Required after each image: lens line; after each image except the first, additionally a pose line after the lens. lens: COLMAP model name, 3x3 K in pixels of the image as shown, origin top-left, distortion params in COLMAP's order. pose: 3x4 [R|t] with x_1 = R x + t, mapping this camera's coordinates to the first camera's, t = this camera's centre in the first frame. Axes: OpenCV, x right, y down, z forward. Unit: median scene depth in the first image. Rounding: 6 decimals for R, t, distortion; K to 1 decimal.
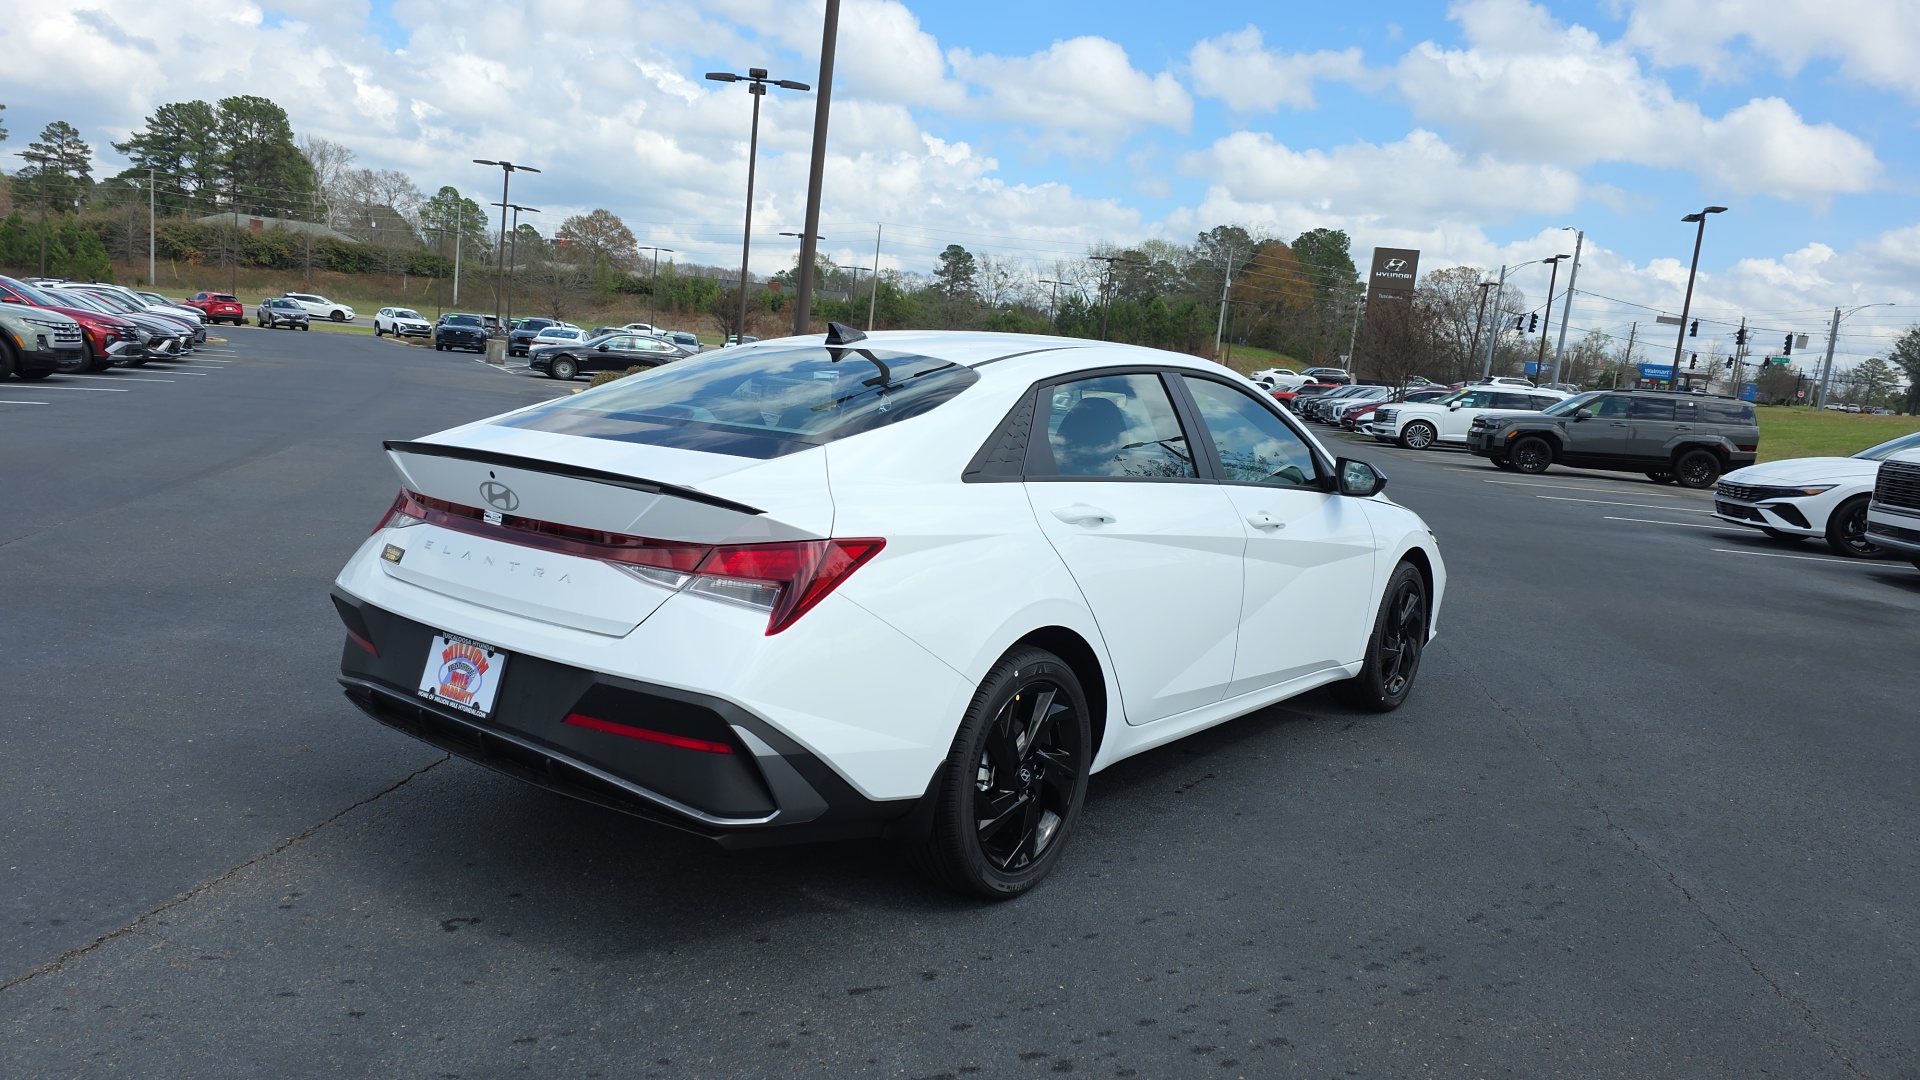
lens RADIAL K [[1304.8, 0, 947.4], [0, 1304.8, 553.7], [0, 0, 1]] dist [0.041498, -0.062577]
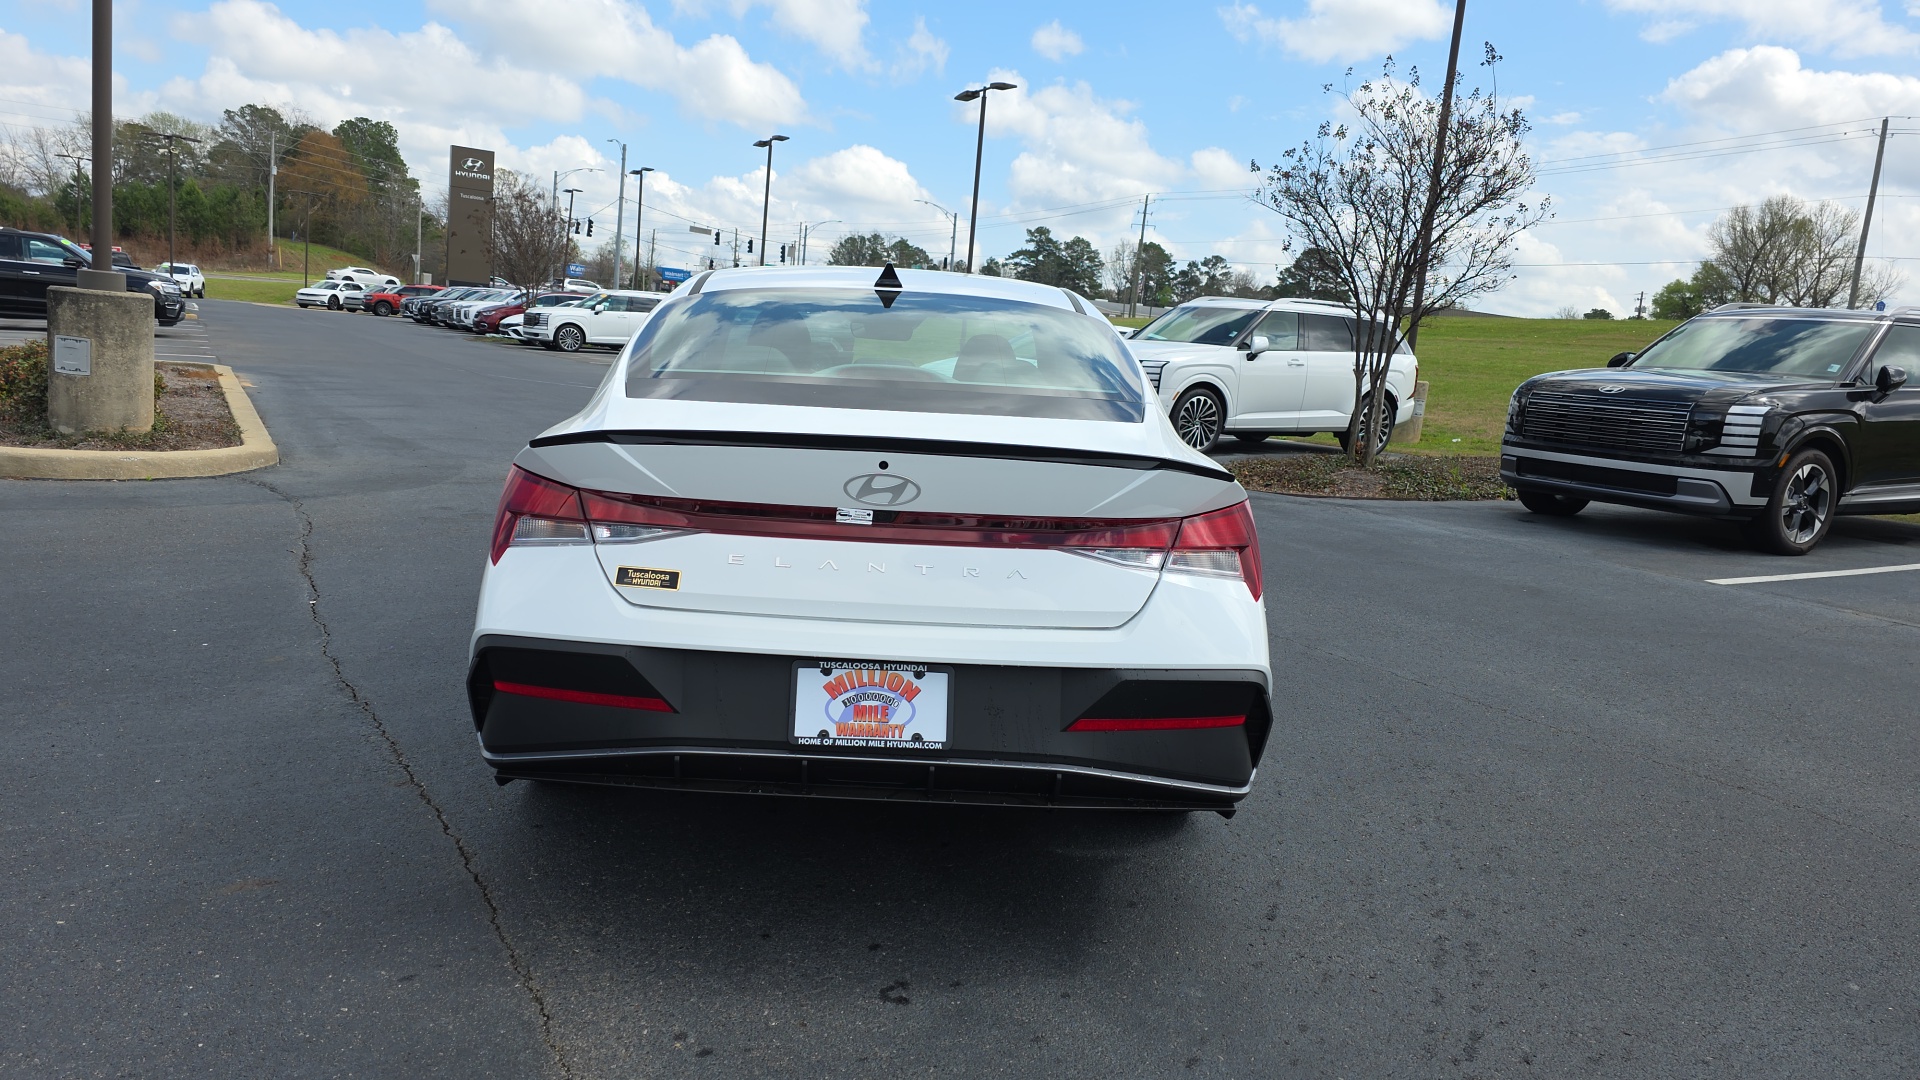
lens RADIAL K [[1272.1, 0, 892.1], [0, 1272.1, 551.0], [0, 0, 1]] dist [0.047671, -0.047841]
pose [[0.761003, -0.128999, 0.635794, -0.846573], [0.077666, 0.991099, 0.108128, -0.091074], [-0.644083, -0.032906, 0.764248, 0.367556]]
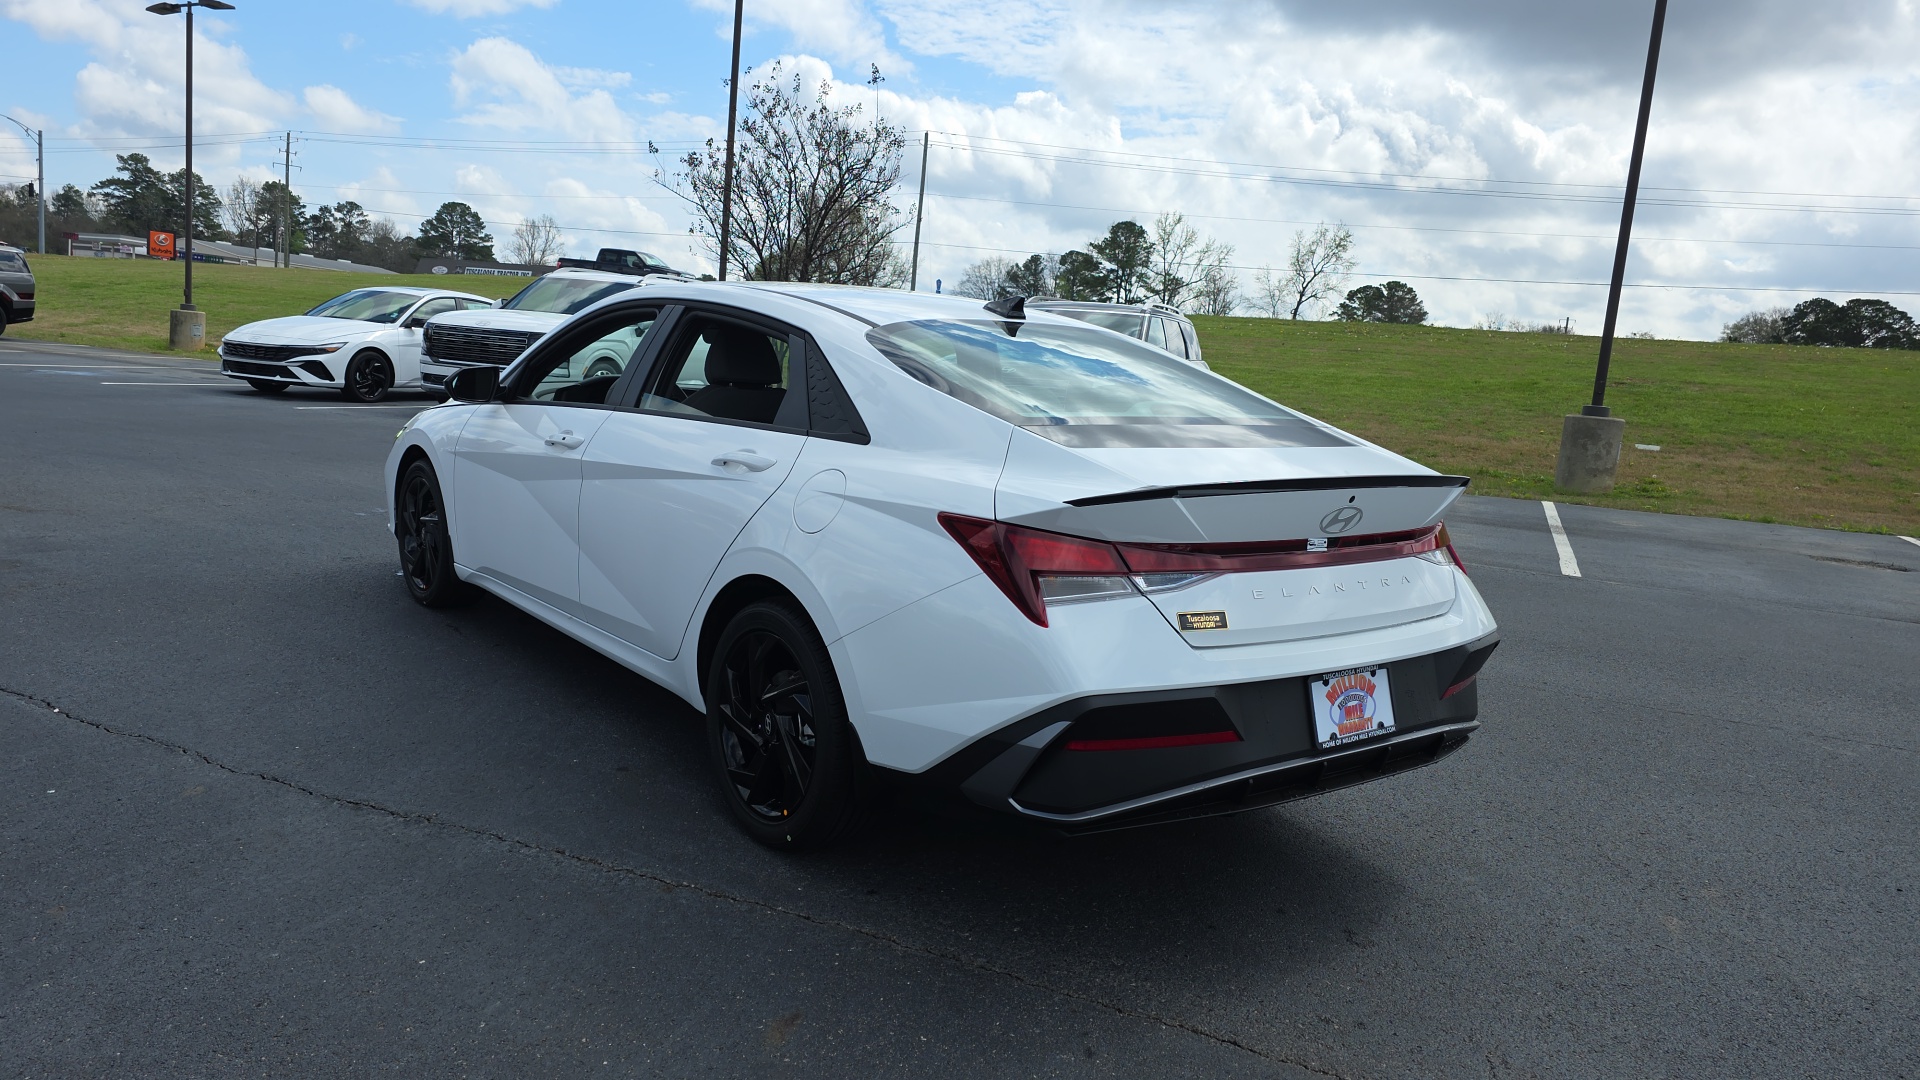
lens RADIAL K [[1313.9, 0, 784.3], [0, 1313.9, 538.3], [0, 0, 1]] dist [0.005085, 0.000271]
pose [[0.227127, -0.195403, 0.954060, -1.351454], [0.070266, 0.980398, 0.184070, -0.236296], [-0.971327, 0.025231, 0.236405, 1.152077]]
